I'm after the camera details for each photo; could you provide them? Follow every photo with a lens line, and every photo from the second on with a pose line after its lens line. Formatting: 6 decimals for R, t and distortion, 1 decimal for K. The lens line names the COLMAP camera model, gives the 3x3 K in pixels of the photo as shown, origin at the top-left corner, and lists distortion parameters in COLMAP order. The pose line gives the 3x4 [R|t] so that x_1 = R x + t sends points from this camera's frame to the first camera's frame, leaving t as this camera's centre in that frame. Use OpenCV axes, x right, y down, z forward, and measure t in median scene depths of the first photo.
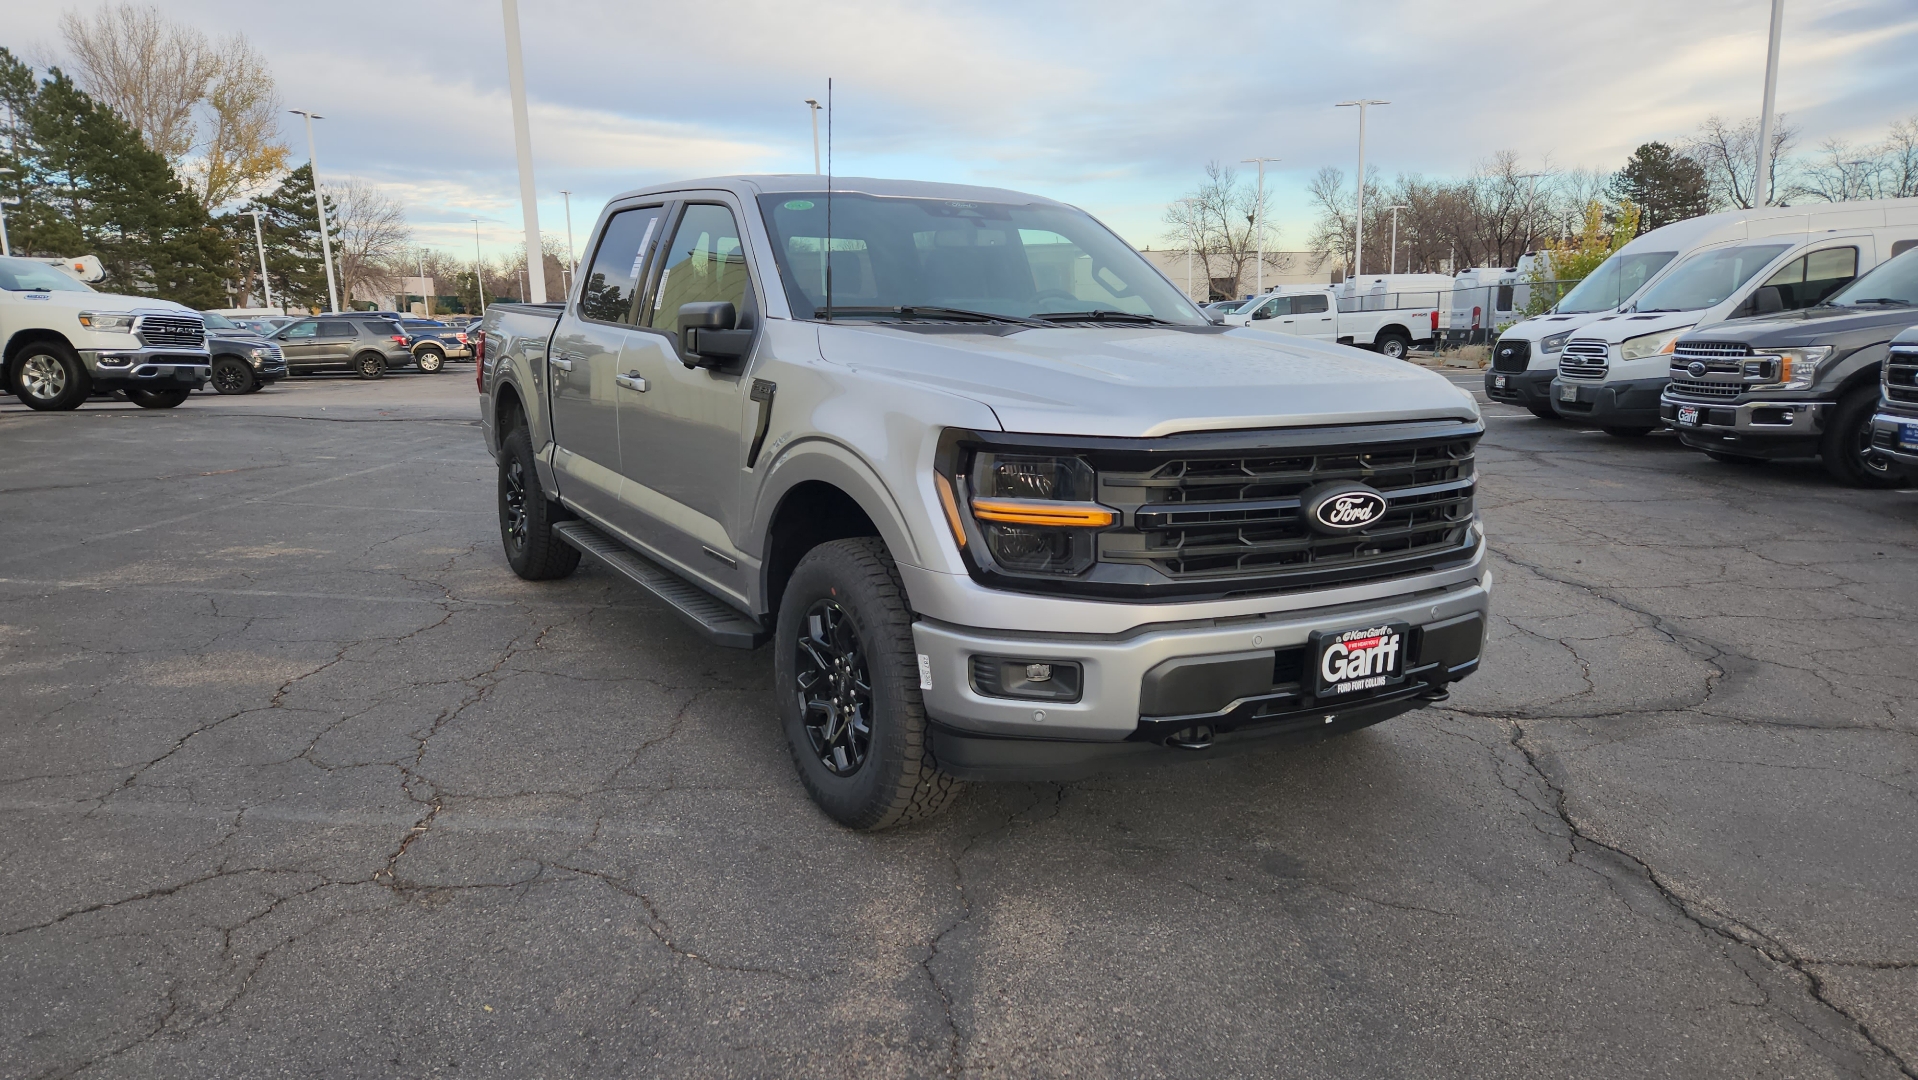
lens RADIAL K [[1274.0, 0, 959.0], [0, 1274.0, 540.0], [0, 0, 1]] dist [0.072071, -0.052986]
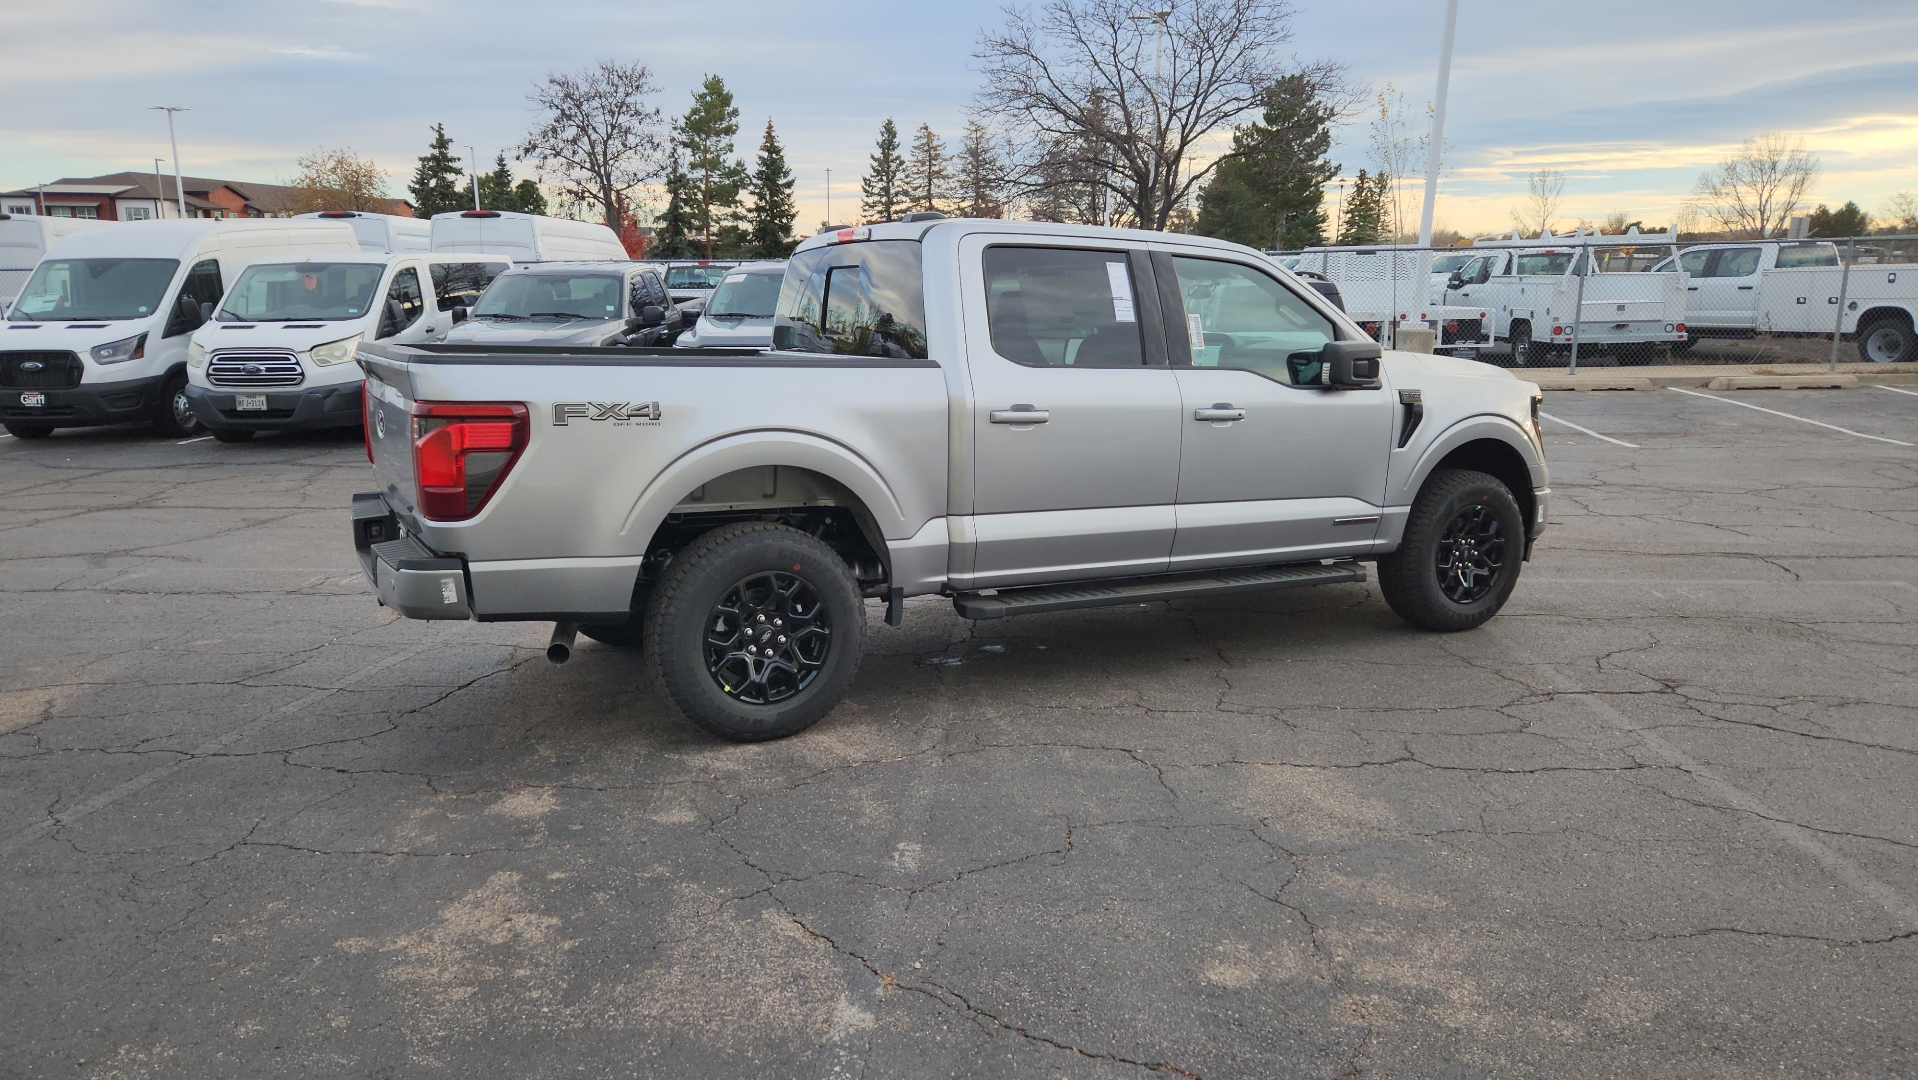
lens RADIAL K [[1281.4, 0, 927.9], [0, 1281.4, 540.9], [0, 0, 1]] dist [0.085505, -0.071682]
pose [[0.046159, -0.183925, 0.981856, -0.500813], [0.175703, 0.969075, 0.173270, -0.091550], [-0.983360, 0.164517, 0.077048, 0.422258]]
